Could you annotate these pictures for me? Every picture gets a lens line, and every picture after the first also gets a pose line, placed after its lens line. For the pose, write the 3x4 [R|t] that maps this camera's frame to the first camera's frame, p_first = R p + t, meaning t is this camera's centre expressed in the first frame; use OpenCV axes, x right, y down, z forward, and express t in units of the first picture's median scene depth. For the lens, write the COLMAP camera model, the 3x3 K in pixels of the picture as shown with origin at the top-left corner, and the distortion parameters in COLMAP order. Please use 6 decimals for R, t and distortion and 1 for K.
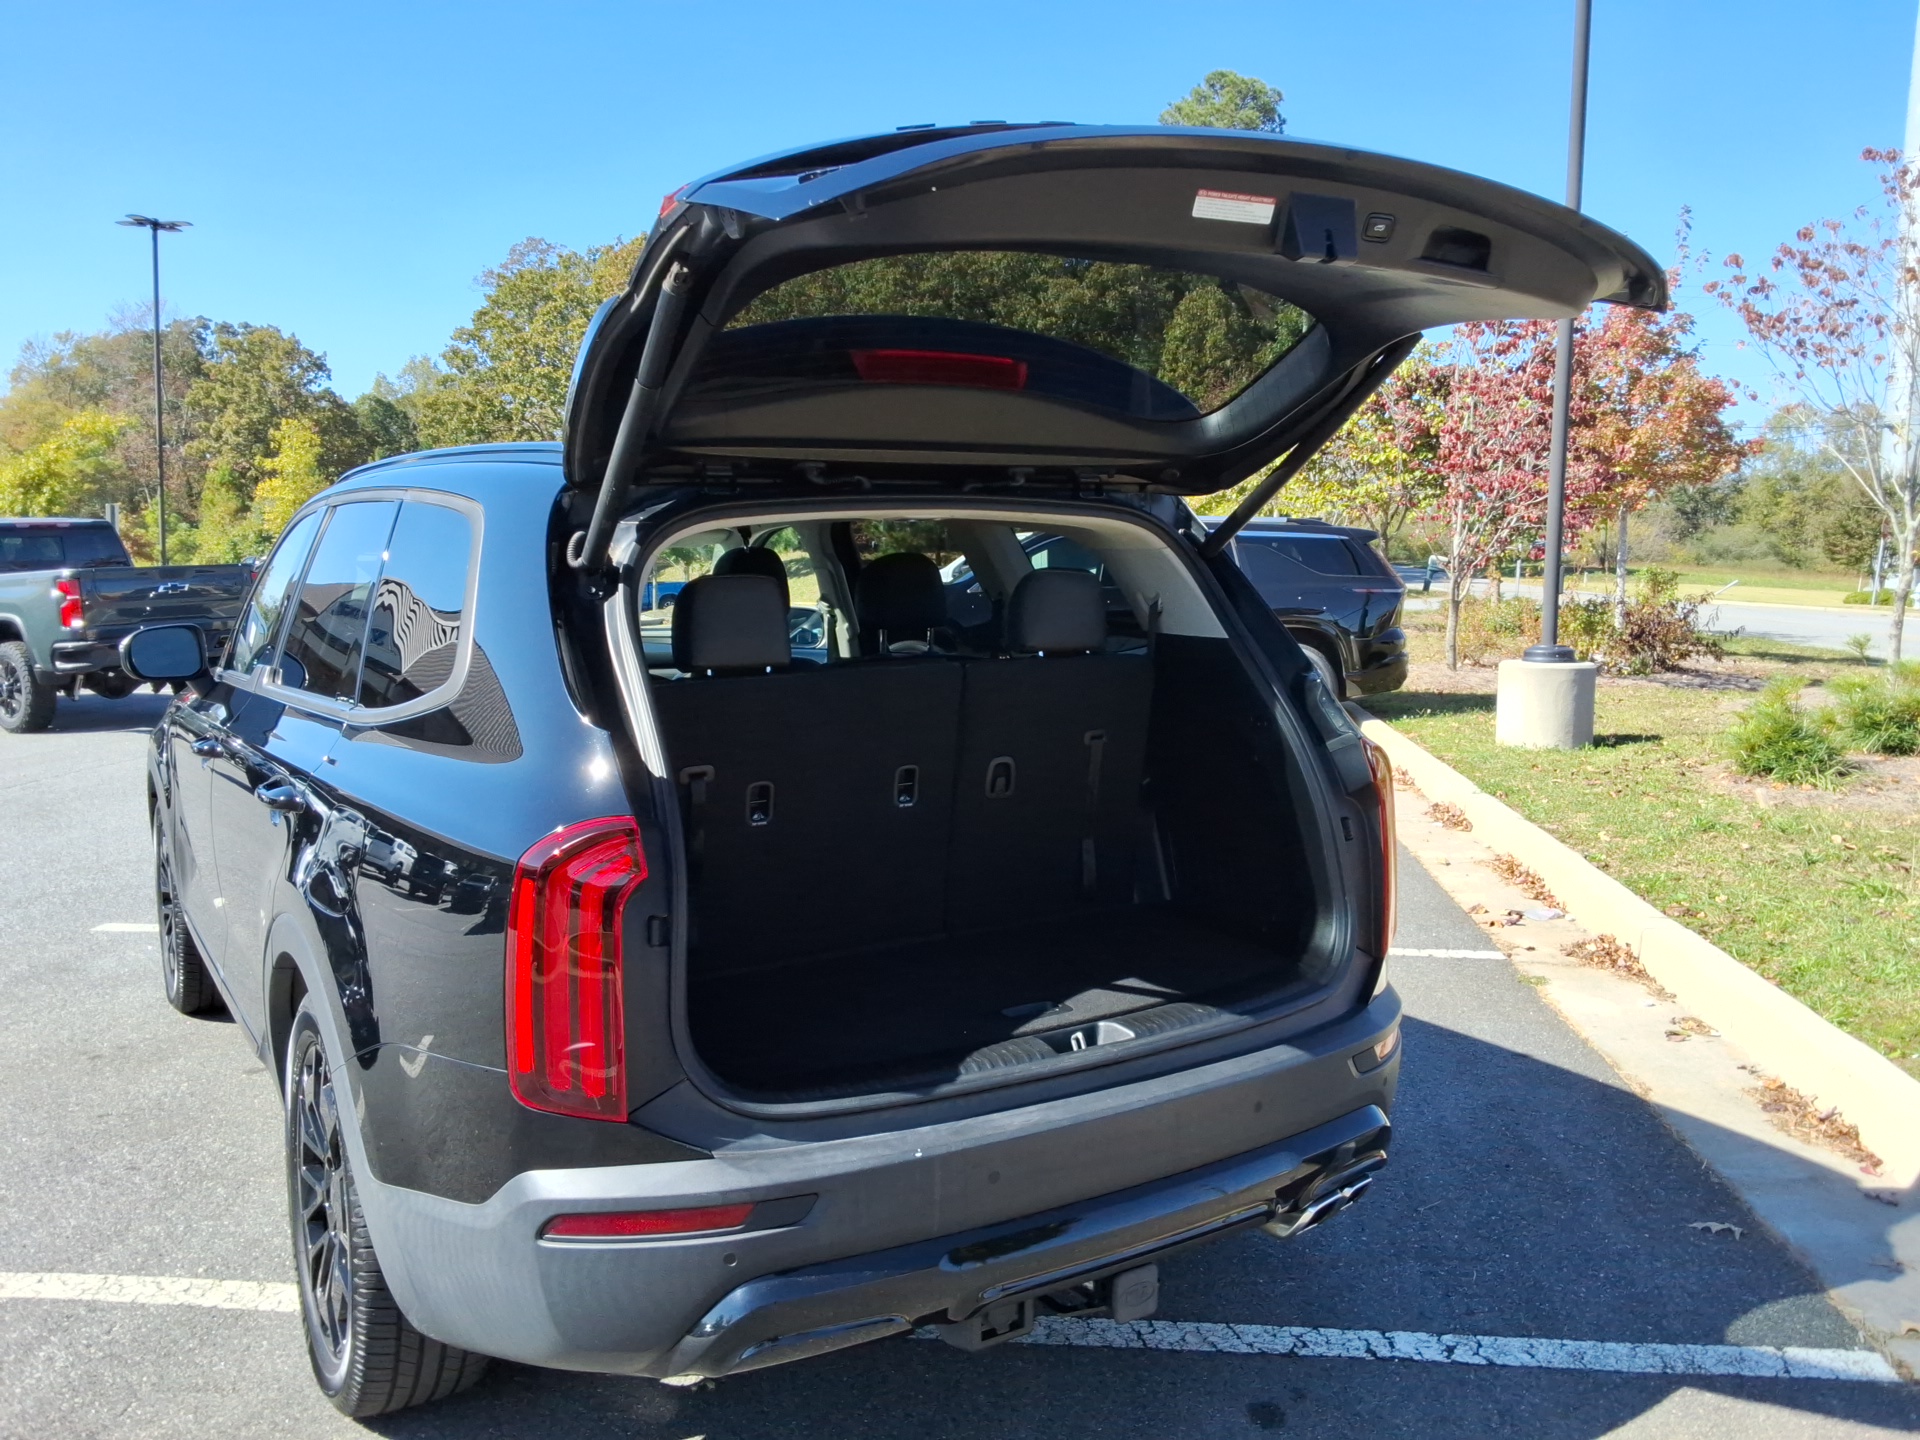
lens RADIAL K [[1524.7, 0, 978.3], [0, 1524.7, 736.2], [0, 0, 1]] dist [0.181325, -0.292385]
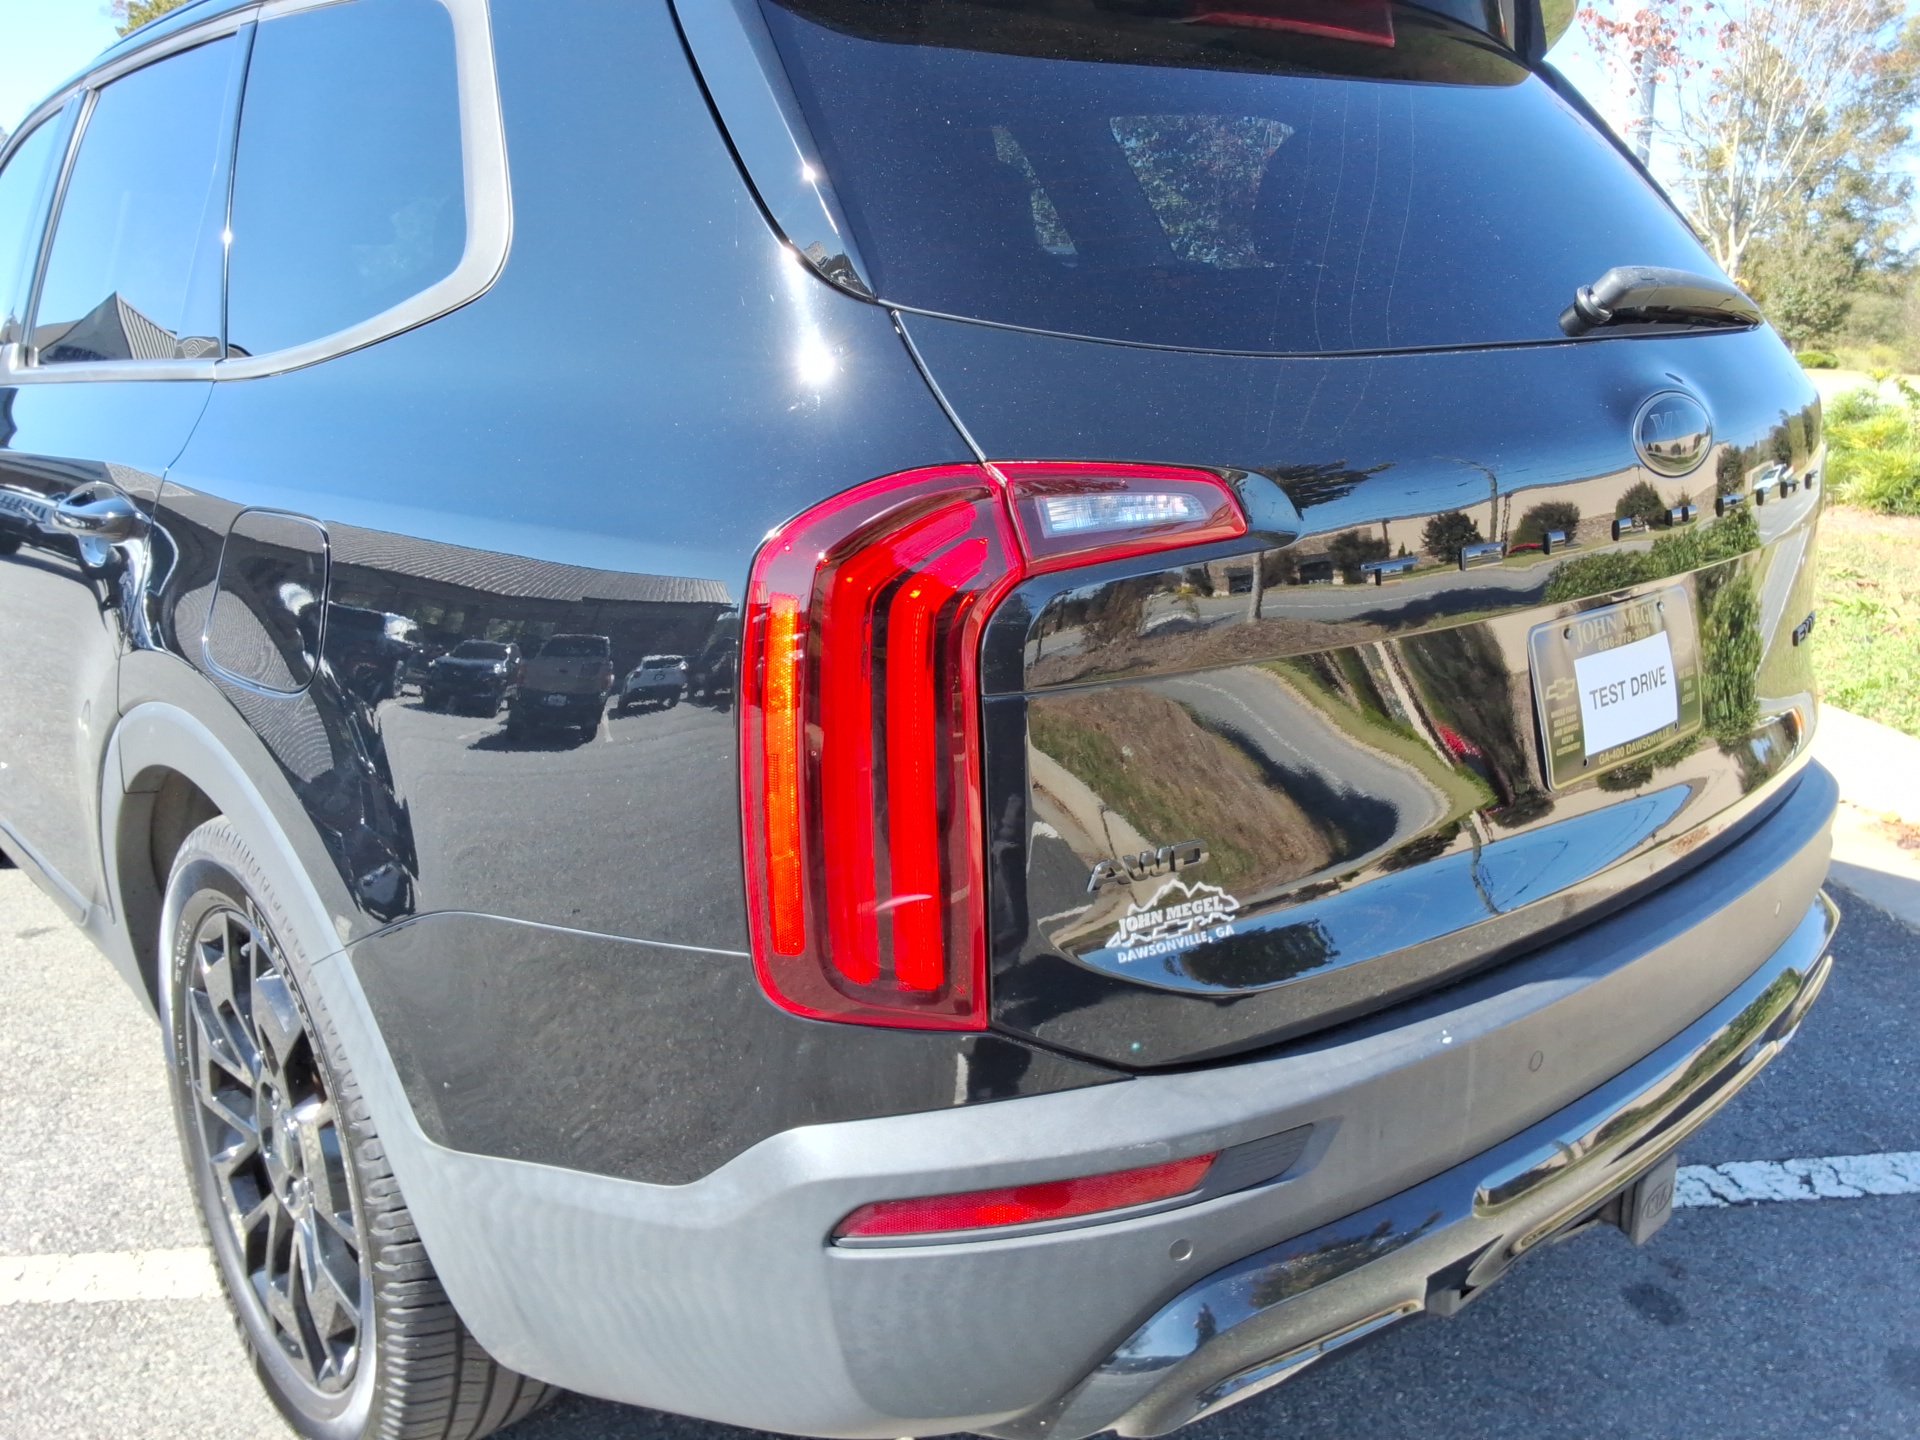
lens RADIAL K [[1541.8, 0, 985.4], [0, 1541.8, 714.3], [0, 0, 1]] dist [0.105939, -0.160686]
pose [[0.984546, -0.054471, 0.166442, -0.165031], [0.032894, 0.991001, 0.129748, 0.036404], [-0.172012, -0.122268, 0.977478, 0.256593]]
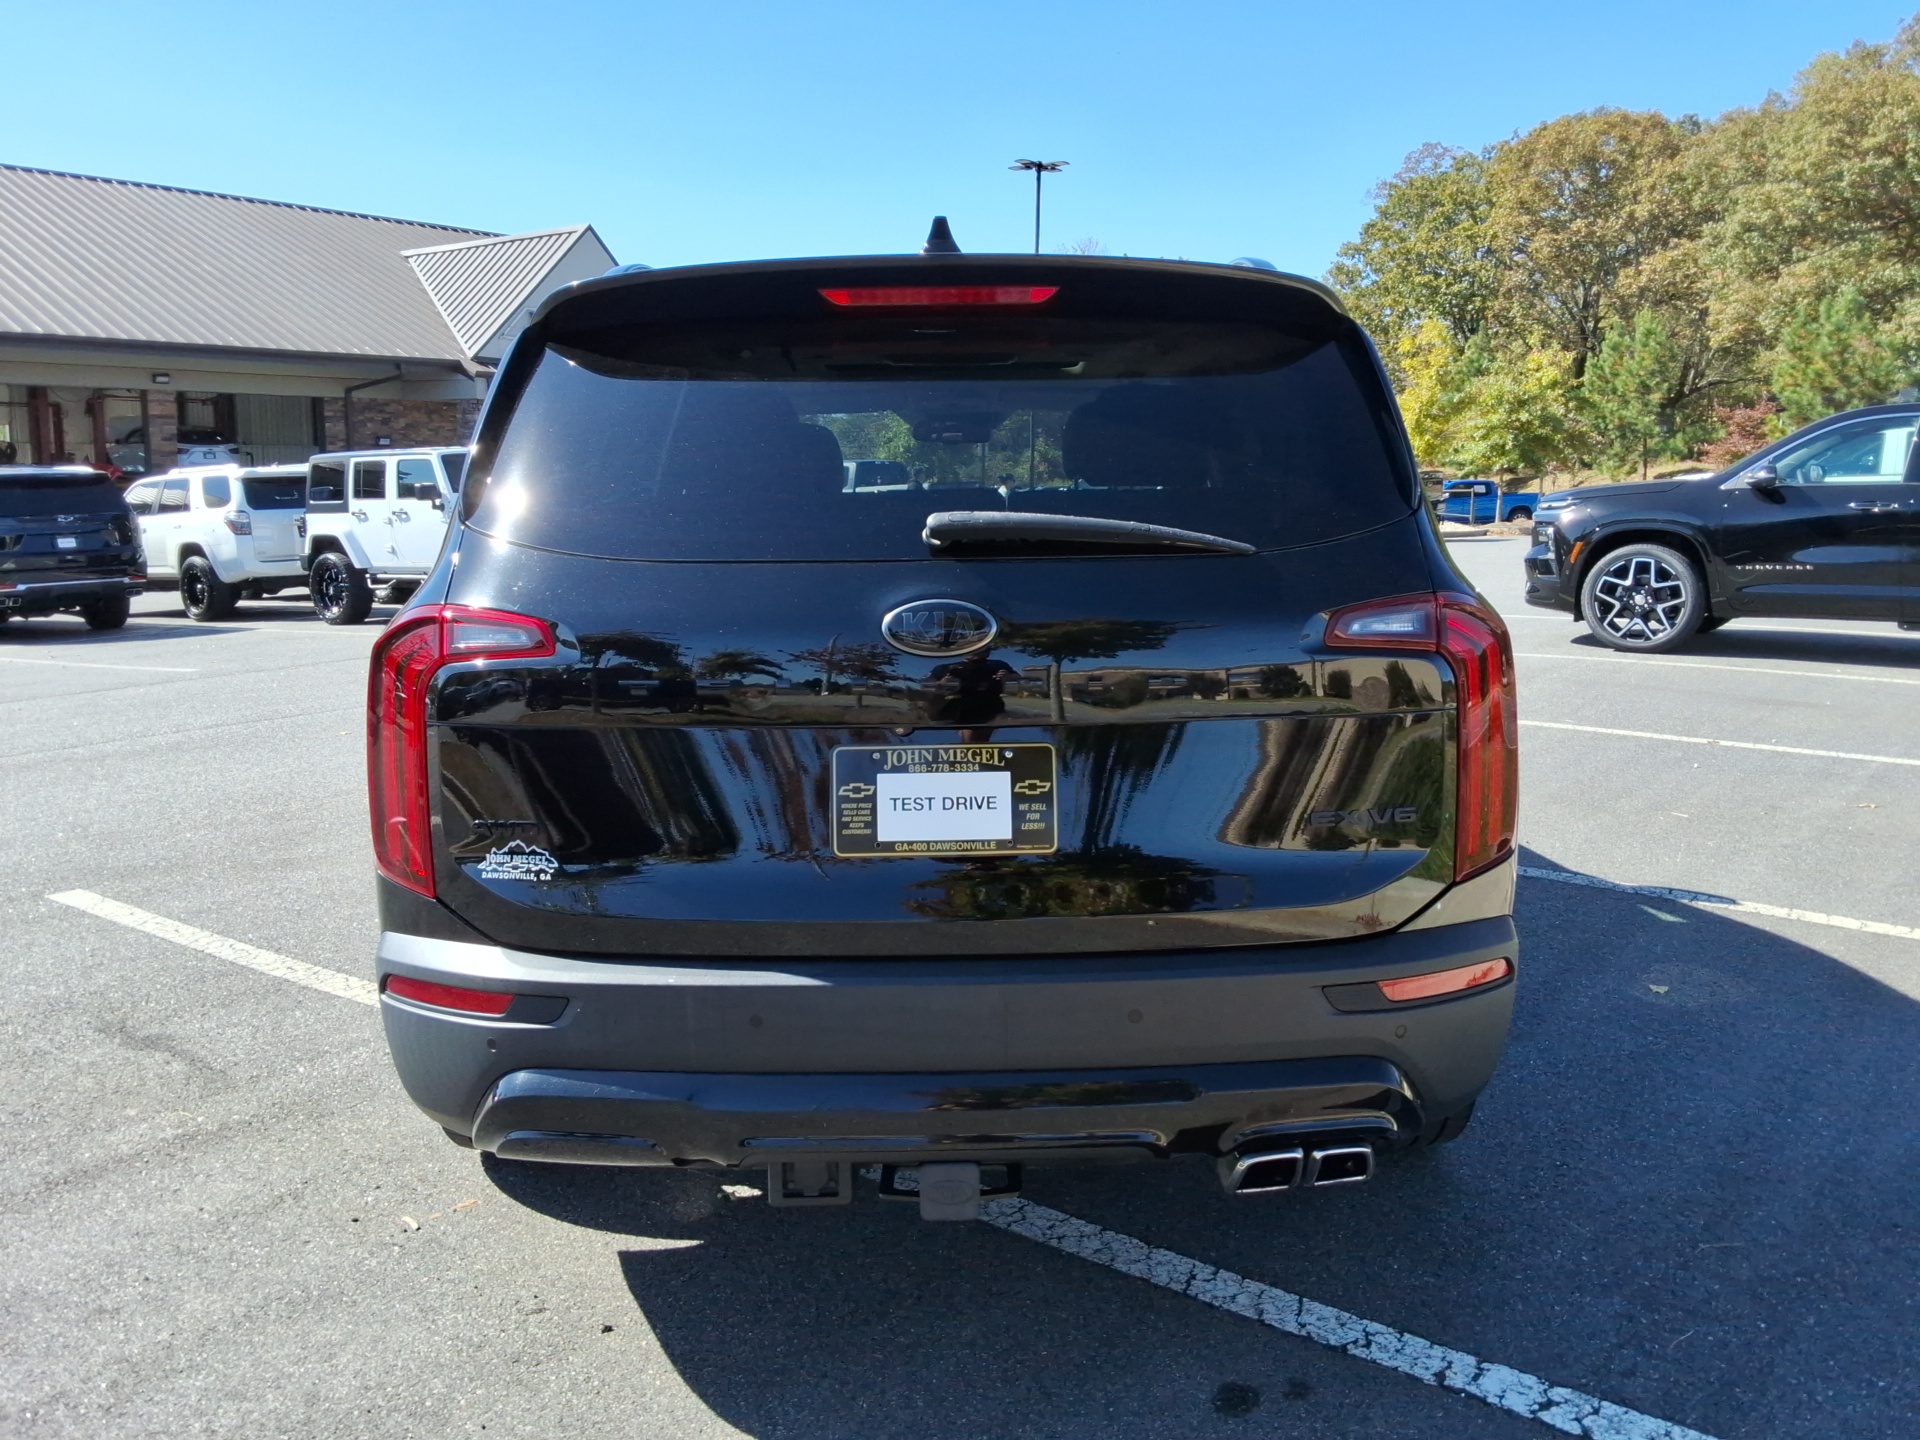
lens RADIAL K [[1532.5, 0, 960.0], [0, 1532.5, 720.0], [0, 0, 1]] dist [0.134001, -0.184675]
pose [[0.851481, 0.087452, -0.517042, 0.323711], [-0.064987, 0.995993, 0.061440, 0.019863], [0.520343, -0.018714, 0.853752, 0.147046]]
